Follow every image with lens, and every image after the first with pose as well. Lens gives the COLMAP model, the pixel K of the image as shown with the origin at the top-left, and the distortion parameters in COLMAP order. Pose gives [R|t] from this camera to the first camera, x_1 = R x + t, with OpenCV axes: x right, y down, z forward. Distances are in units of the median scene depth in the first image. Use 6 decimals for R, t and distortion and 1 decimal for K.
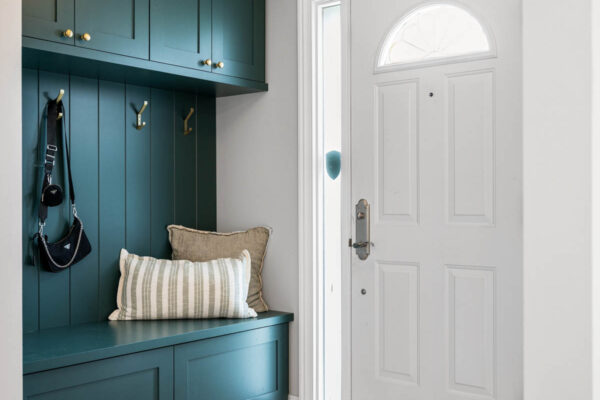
lens RADIAL K [[712.8, 0, 300.0], [0, 712.8, 200.0], [0, 0, 1]] dist [-0.005398, 0.016223]
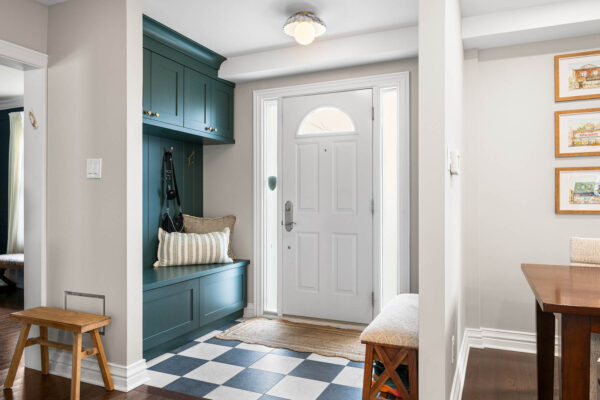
lens RADIAL K [[434.7, 0, 300.0], [0, 434.7, 200.0], [0, 0, 1]] dist [0.004170, 0.000526]
pose [[0.964565, 0.003058, 0.263827, -0.200862], [-0.003395, 0.999994, 0.000822, -0.004935], [-0.263823, -0.001689, 0.964570, -0.178243]]
